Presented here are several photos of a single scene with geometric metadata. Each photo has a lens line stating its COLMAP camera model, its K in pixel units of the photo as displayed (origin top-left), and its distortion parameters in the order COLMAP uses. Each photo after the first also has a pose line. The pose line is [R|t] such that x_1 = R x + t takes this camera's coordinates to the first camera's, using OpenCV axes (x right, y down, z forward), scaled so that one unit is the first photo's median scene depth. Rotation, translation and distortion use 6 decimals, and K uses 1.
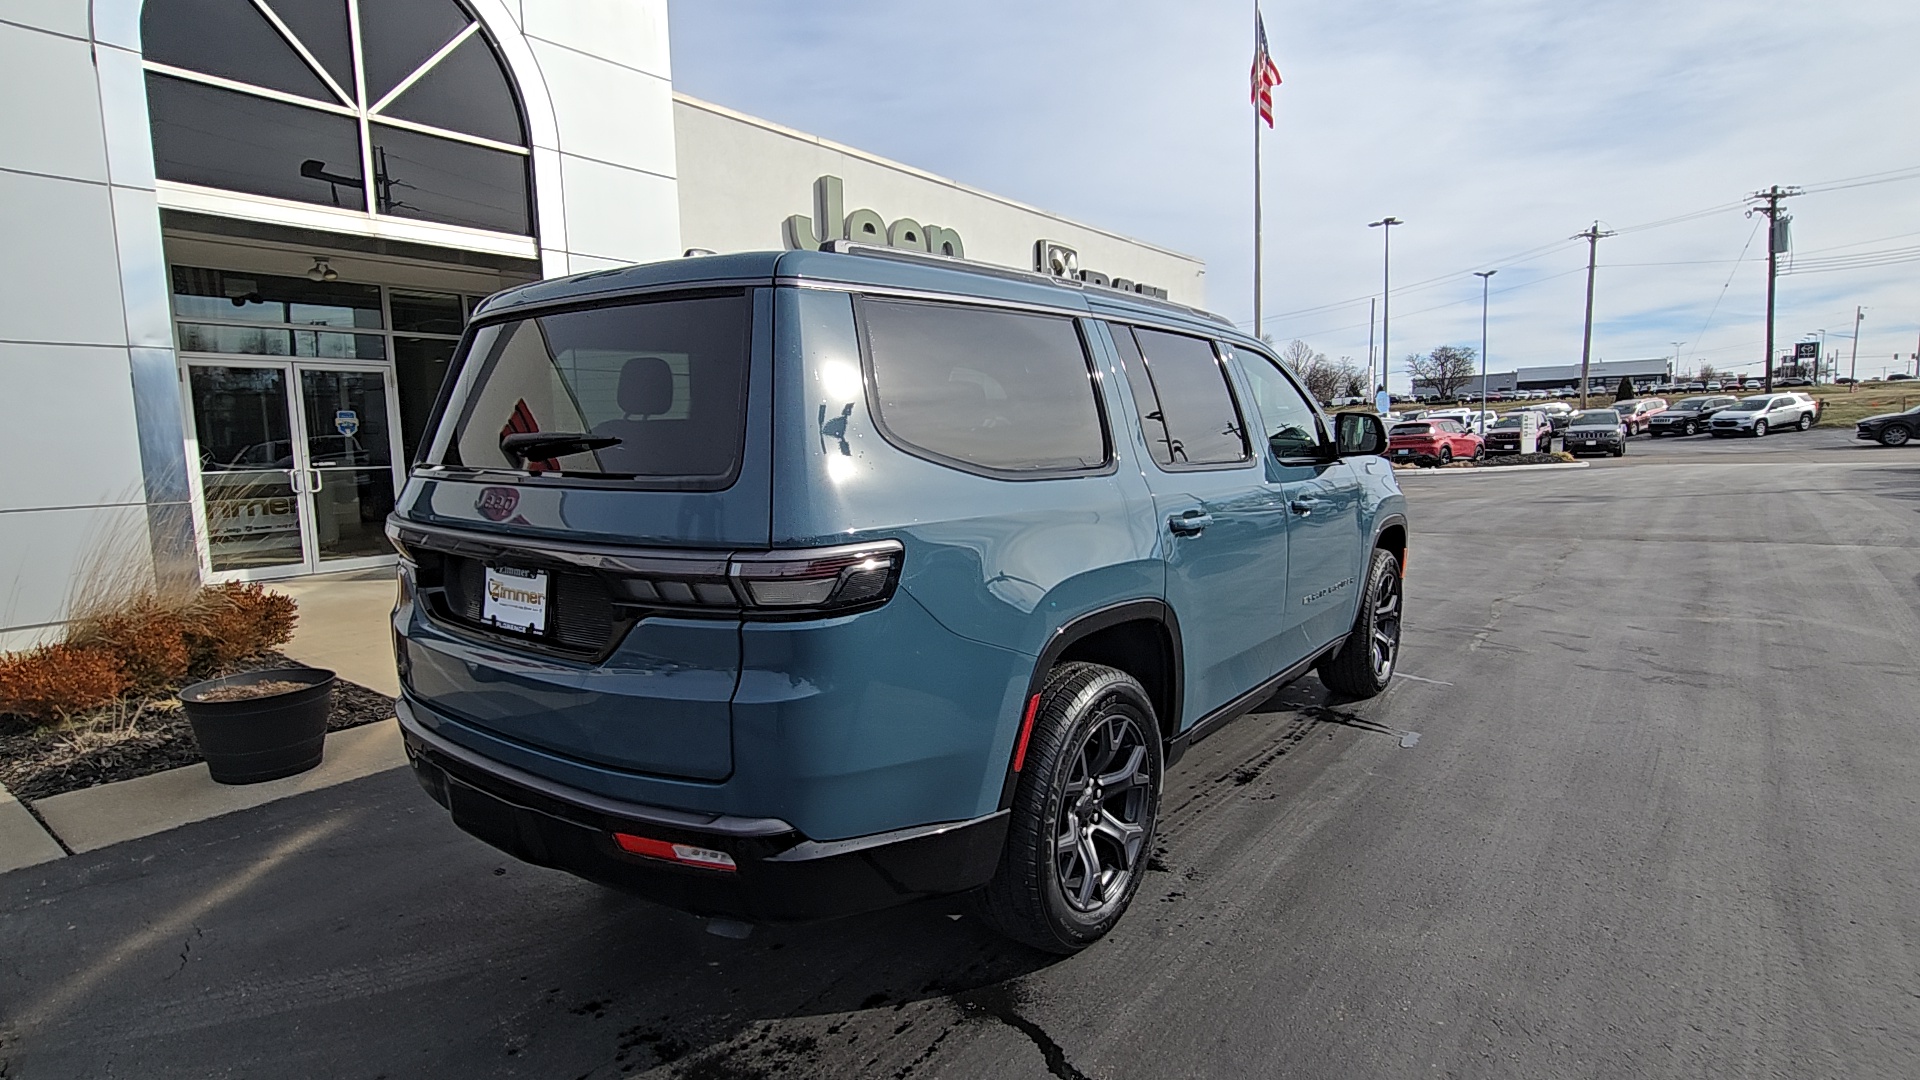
lens RADIAL K [[969.4, 0, 950.9], [0, 969.4, 543.9], [0, 0, 1]] dist [-0.003002, 0.000048]
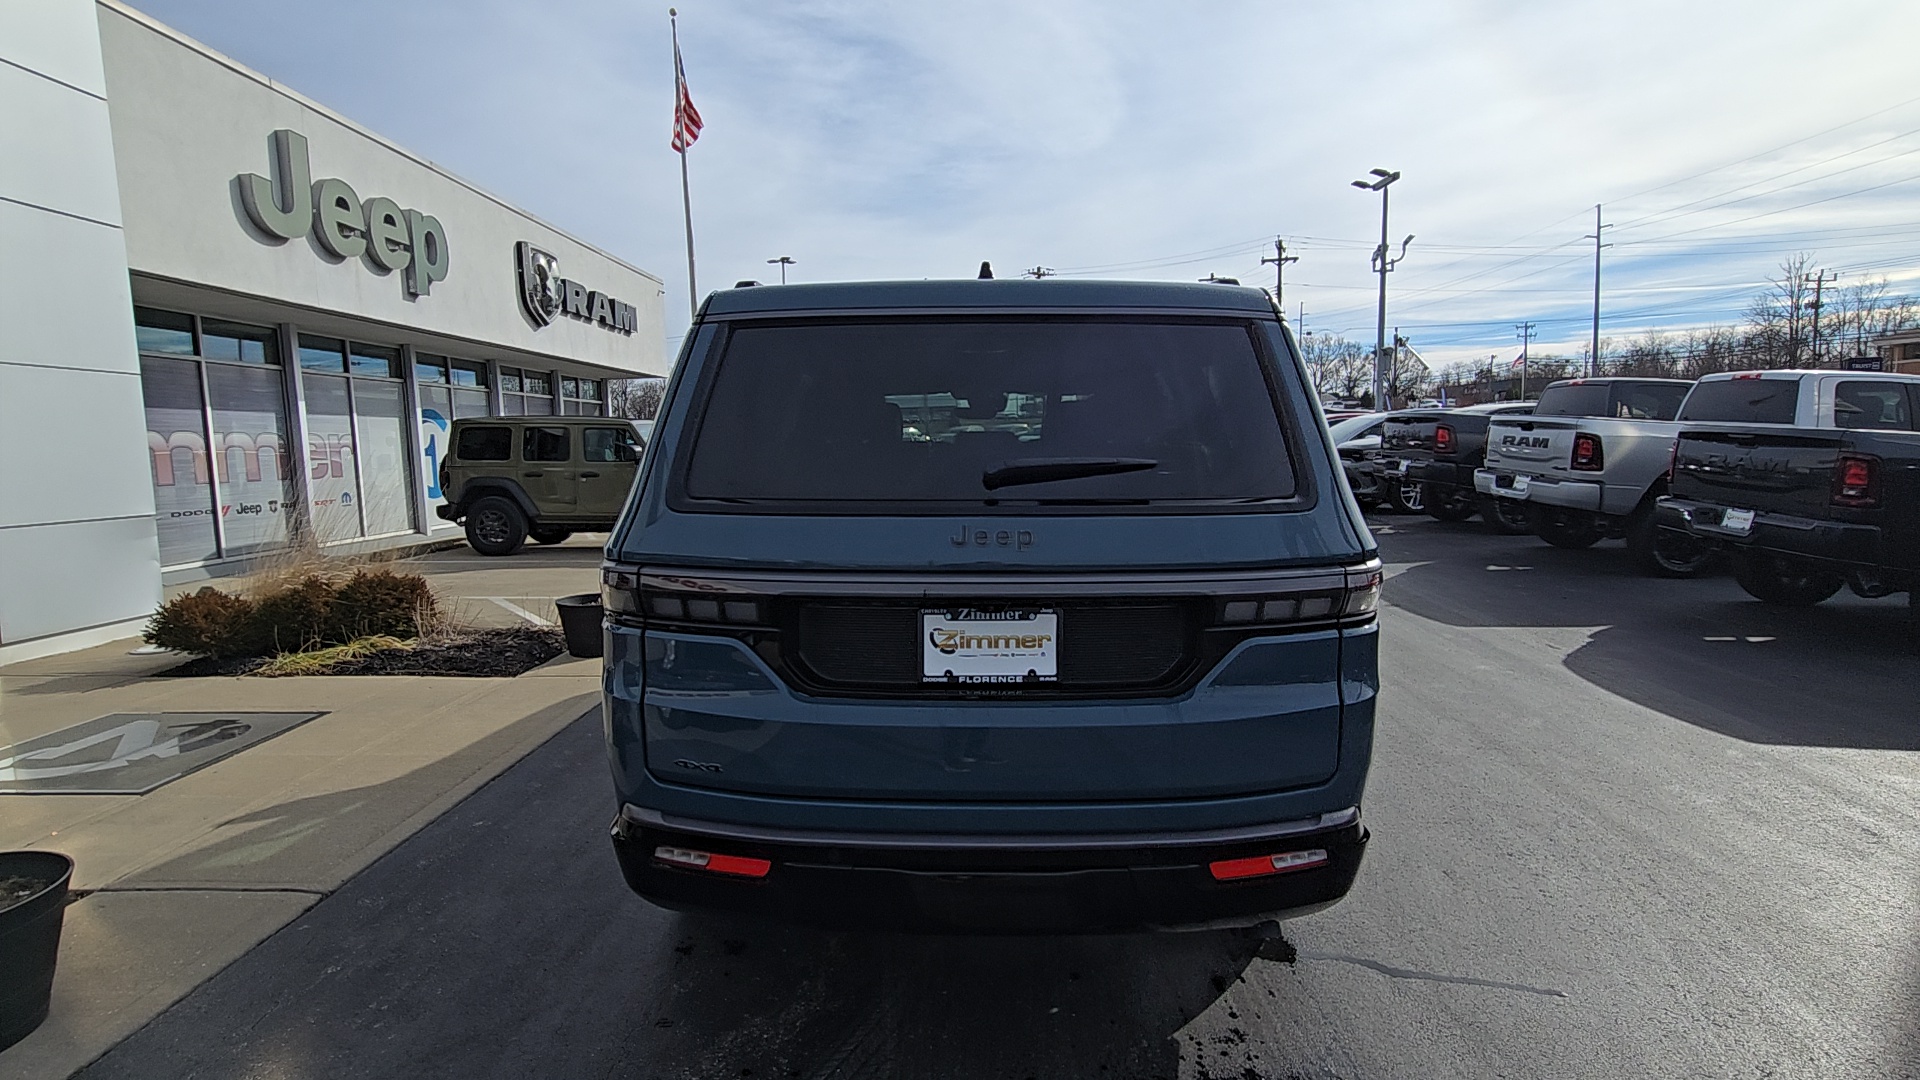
lens RADIAL K [[969.4, 0, 950.9], [0, 969.4, 543.9], [0, 0, 1]] dist [-0.003002, 0.000048]
pose [[0.806426, -0.055908, 0.588687, -0.067747], [0.067872, 0.997692, 0.001775, -0.002719], [-0.587427, 0.038524, 0.808359, 0.021228]]
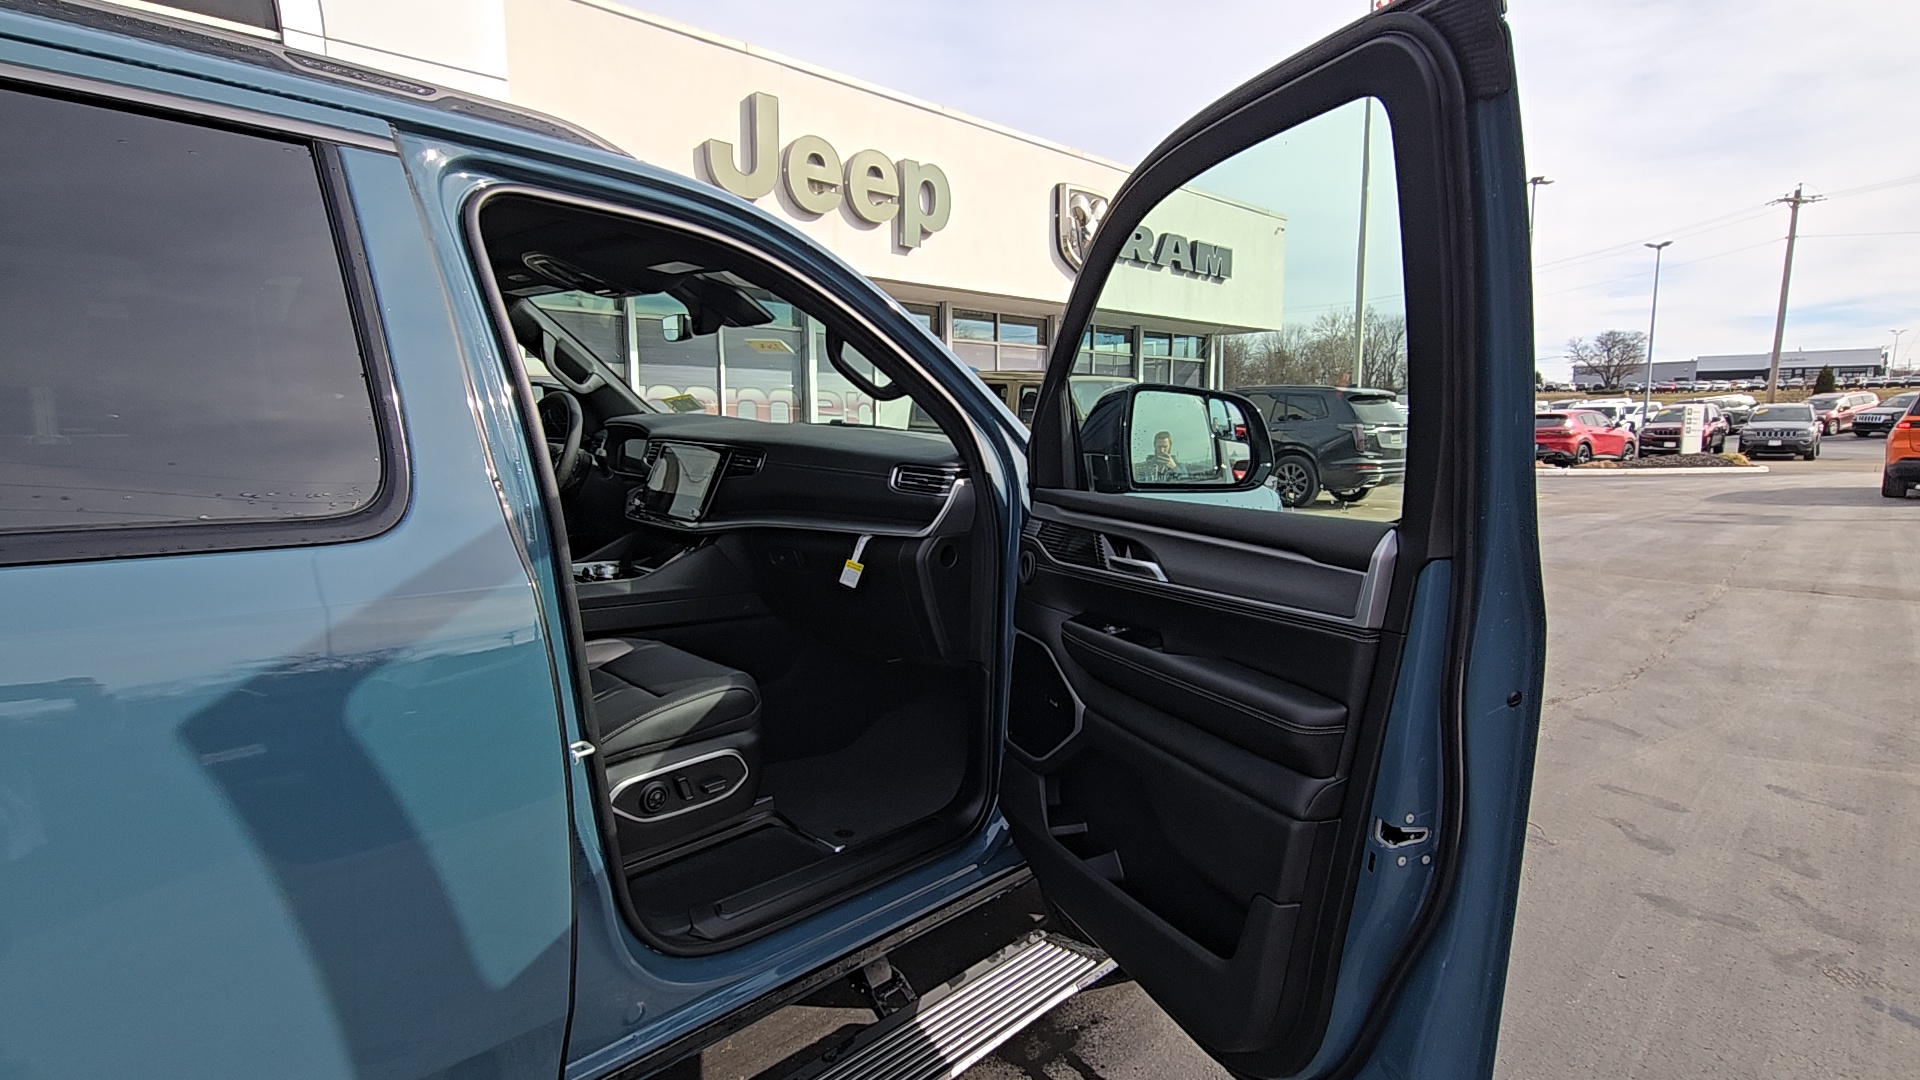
lens RADIAL K [[969.4, 0, 950.9], [0, 969.4, 543.9], [0, 0, 1]] dist [-0.003002, 0.000048]
pose [[0.991637, 0.042180, -0.121971, 0.058285], [-0.039342, 0.998898, 0.025583, -0.010273], [0.122916, -0.020571, 0.992204, 0.077539]]
